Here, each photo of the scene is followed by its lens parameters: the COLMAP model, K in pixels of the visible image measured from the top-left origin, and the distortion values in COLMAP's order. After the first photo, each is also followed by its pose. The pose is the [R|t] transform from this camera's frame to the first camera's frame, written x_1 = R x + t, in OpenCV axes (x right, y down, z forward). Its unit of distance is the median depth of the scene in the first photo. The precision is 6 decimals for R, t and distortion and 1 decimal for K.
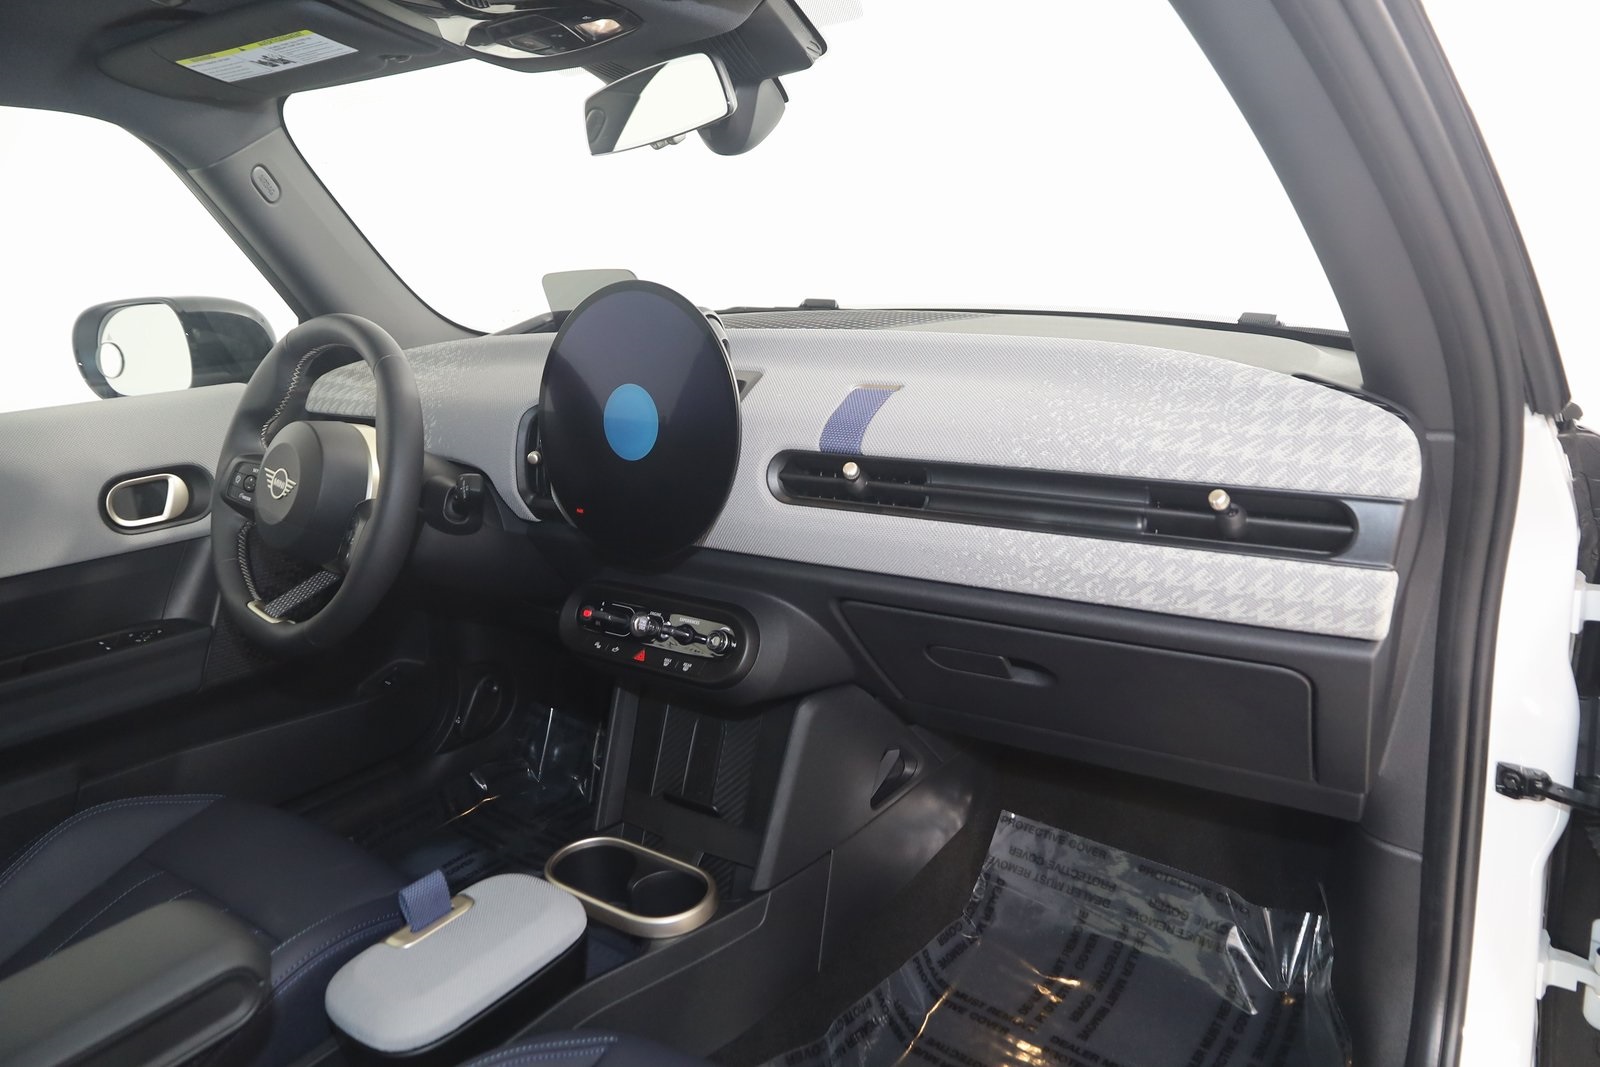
lens RADIAL K [[1143.4, 0, 828.5], [0, 1143.4, 524.2], [0, 0, 1]] dist [-0.115618, 0.069805]
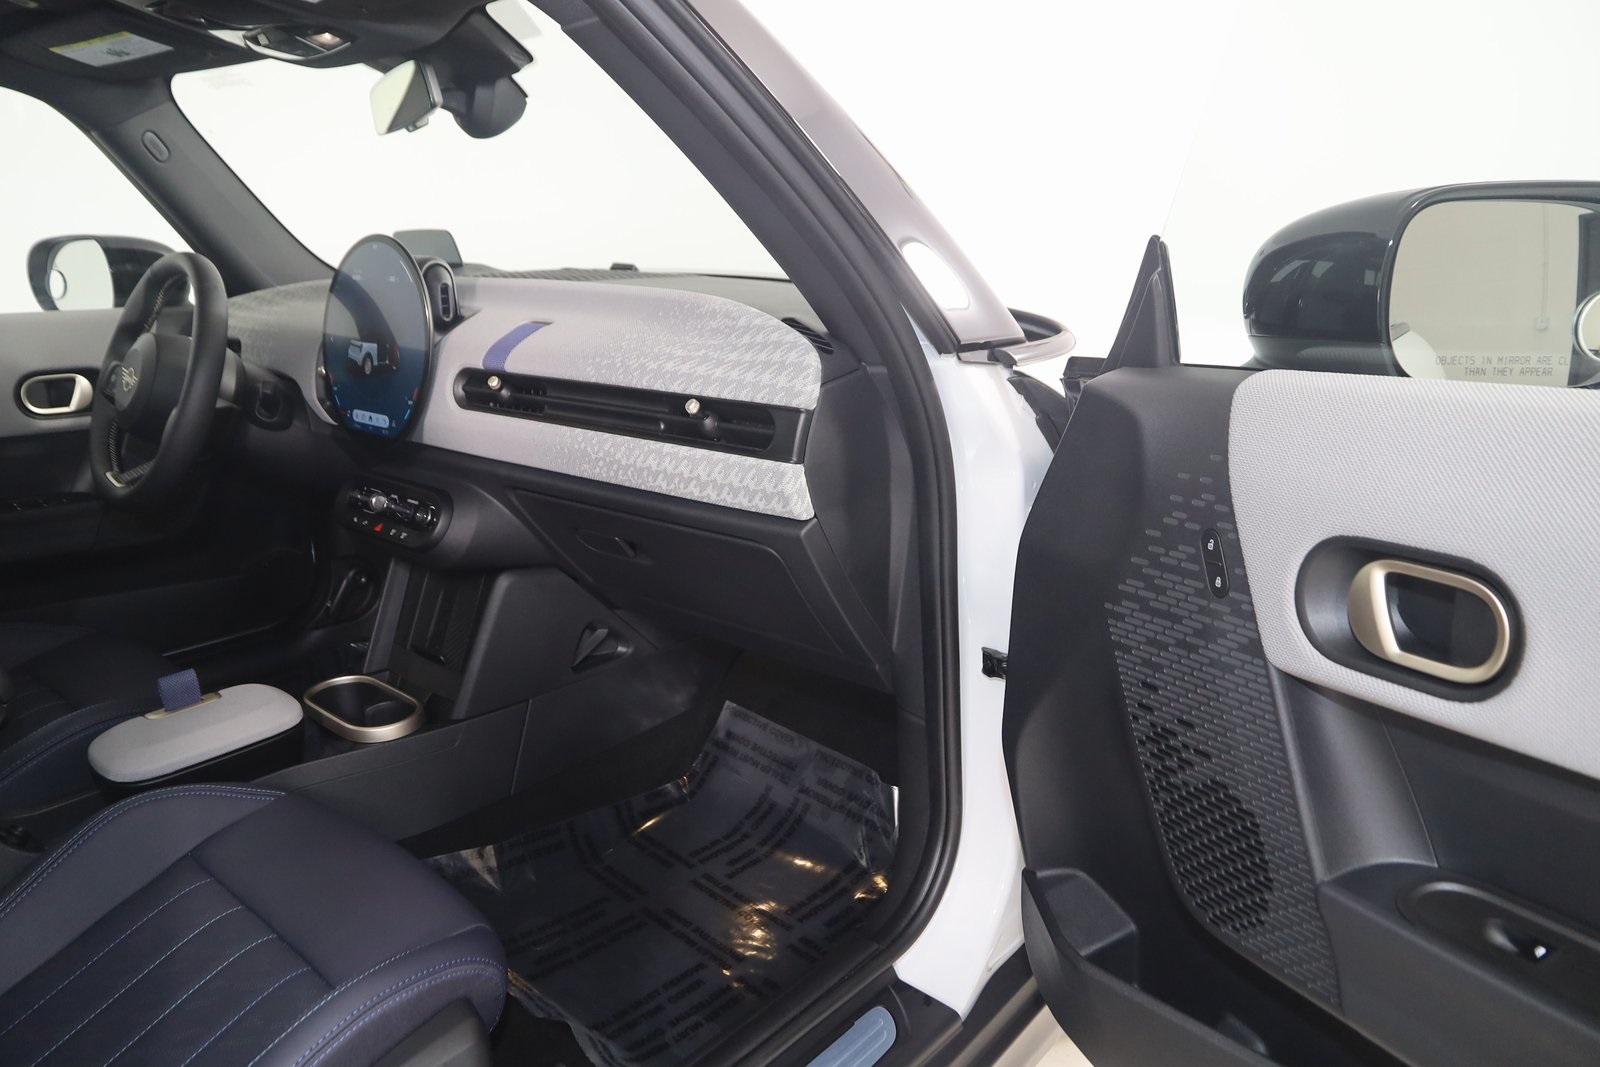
lens RADIAL K [[1143.4, 0, 811.9], [0, 1143.4, 528.3], [0, 0, 1]] dist [-0.115618, 0.069805]
pose [[0.995161, 0.069188, -0.069763, 0.419074], [-0.068089, 0.997517, 0.018016, 0.062142], [0.070836, -0.013179, 0.997401, -0.235152]]
